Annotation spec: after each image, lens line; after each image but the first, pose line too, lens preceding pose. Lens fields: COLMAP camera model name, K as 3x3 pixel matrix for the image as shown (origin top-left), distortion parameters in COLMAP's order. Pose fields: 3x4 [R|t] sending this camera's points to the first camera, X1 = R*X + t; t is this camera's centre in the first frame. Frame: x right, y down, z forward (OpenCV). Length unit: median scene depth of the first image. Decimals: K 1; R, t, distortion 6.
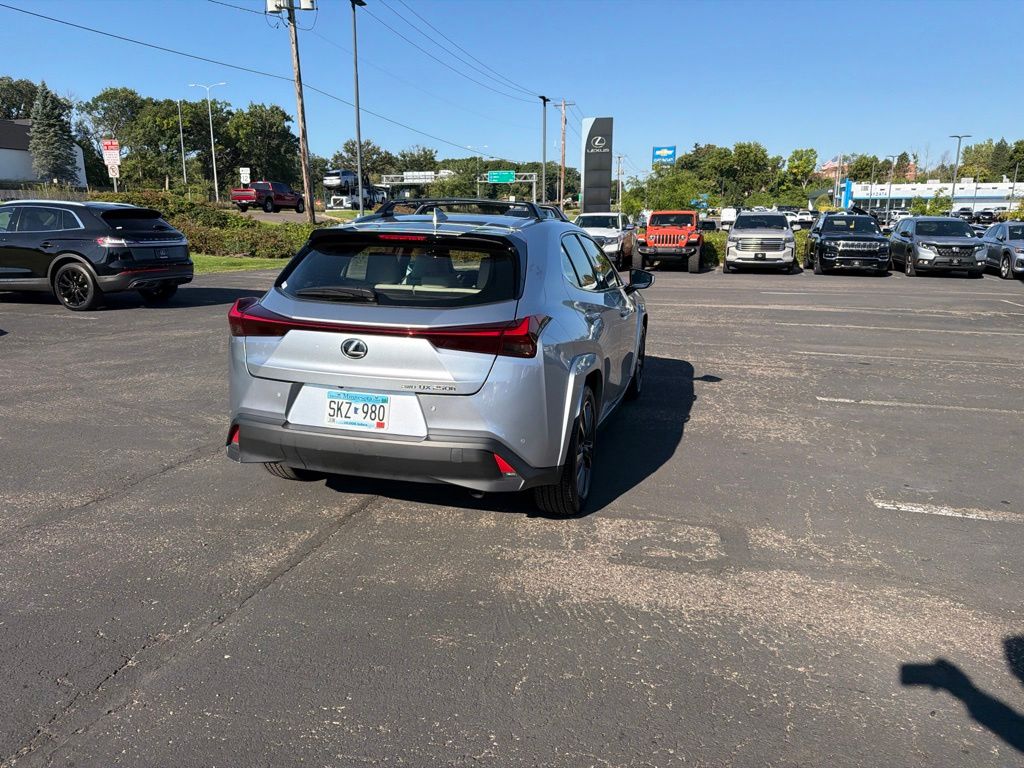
lens RADIAL K [[717.9, 0, 511.1], [0, 717.9, 370.2], [0, 0, 1]] dist [0.061693, -0.087266]
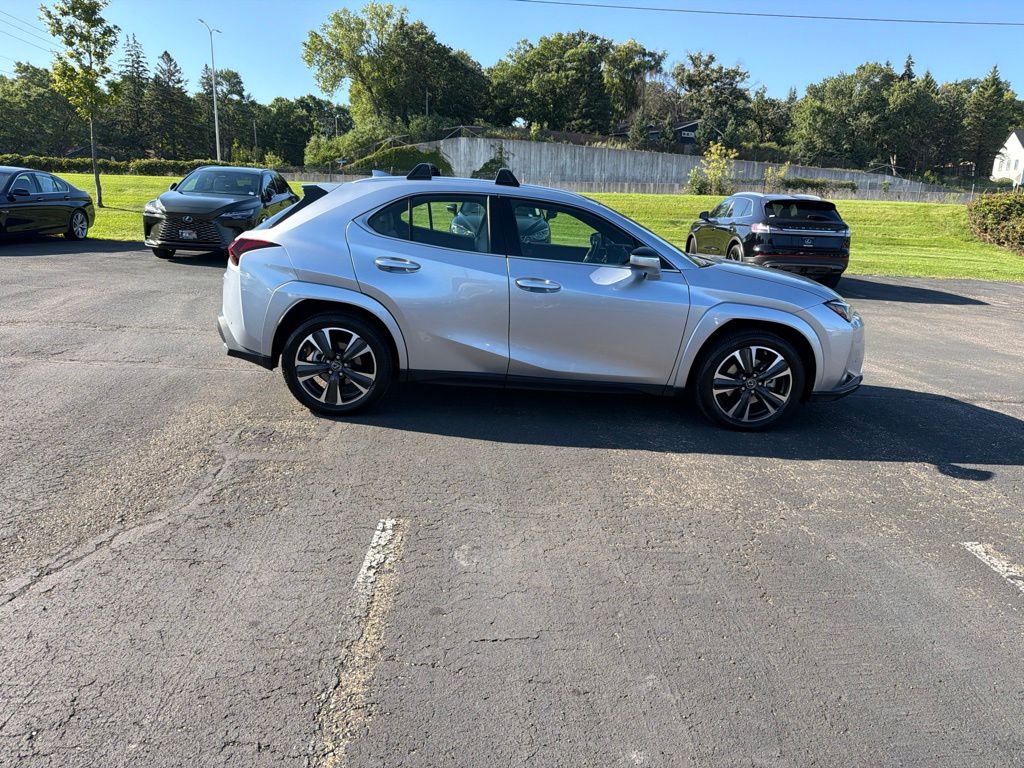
lens RADIAL K [[717.2, 0, 516.1], [0, 717.2, 385.6], [0, 0, 1]] dist [0.027707, -0.033611]
pose [[0.303210, 0.239623, -0.922304, 0.367546], [-0.230698, 0.957535, 0.172934, -0.038881], [0.924577, 0.160339, 0.345614, 0.243029]]
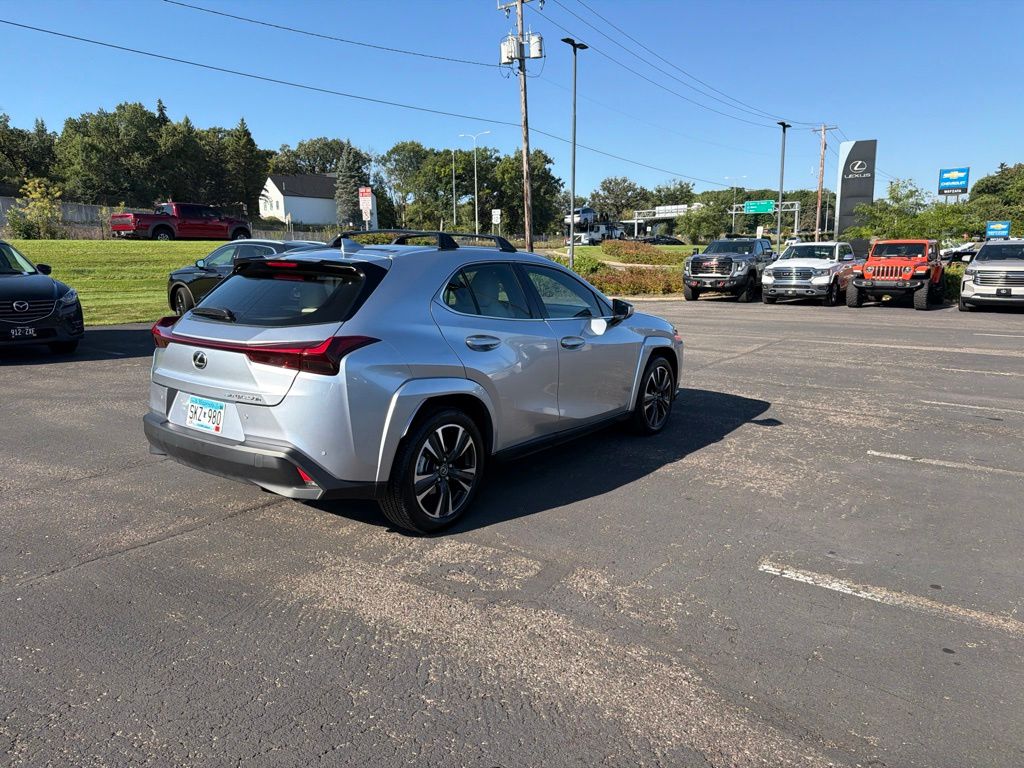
lens RADIAL K [[713.5, 0, 510.7], [0, 713.5, 389.5], [0, 0, 1]] dist [0.056756, -0.073968]
pose [[0.940193, 0.054744, -0.336215, 0.146476], [-0.061329, 0.998077, -0.008990, -0.000854], [0.335077, 0.029072, 0.941742, 0.020062]]
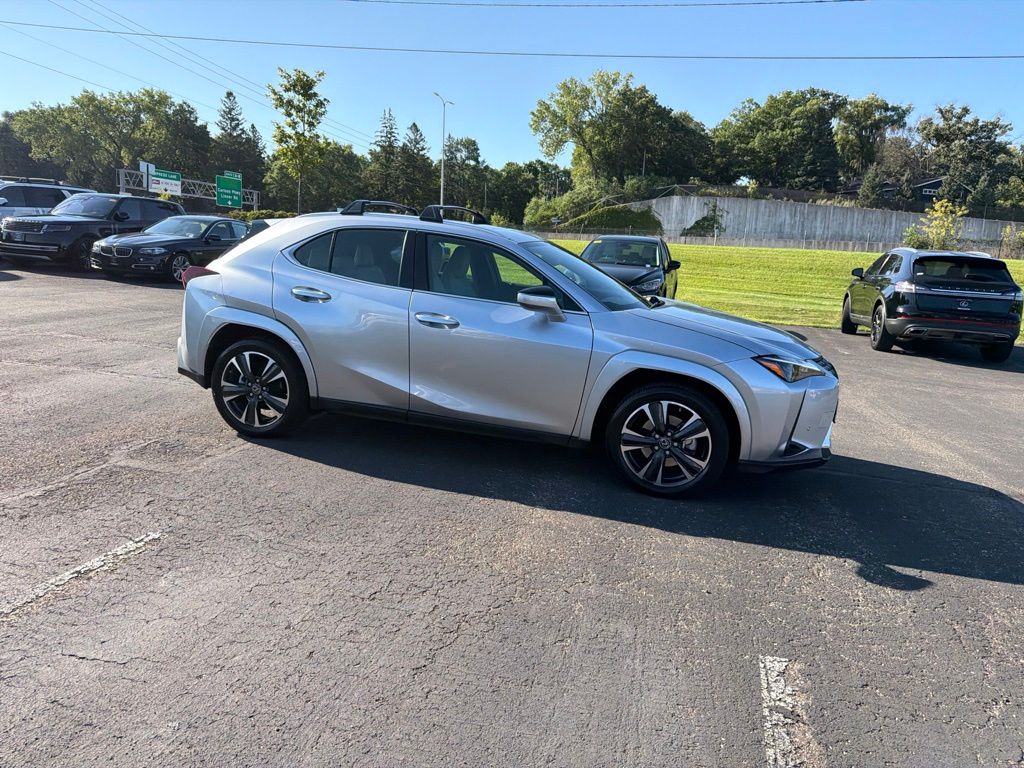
lens RADIAL K [[719.9, 0, 518.4], [0, 719.9, 380.8], [0, 0, 1]] dist [0.025785, -0.034605]
pose [[0.013637, 0.173258, -0.984782, 0.377017], [-0.260617, 0.951448, 0.163785, -0.064844], [0.965346, 0.254418, 0.058129, 0.382661]]
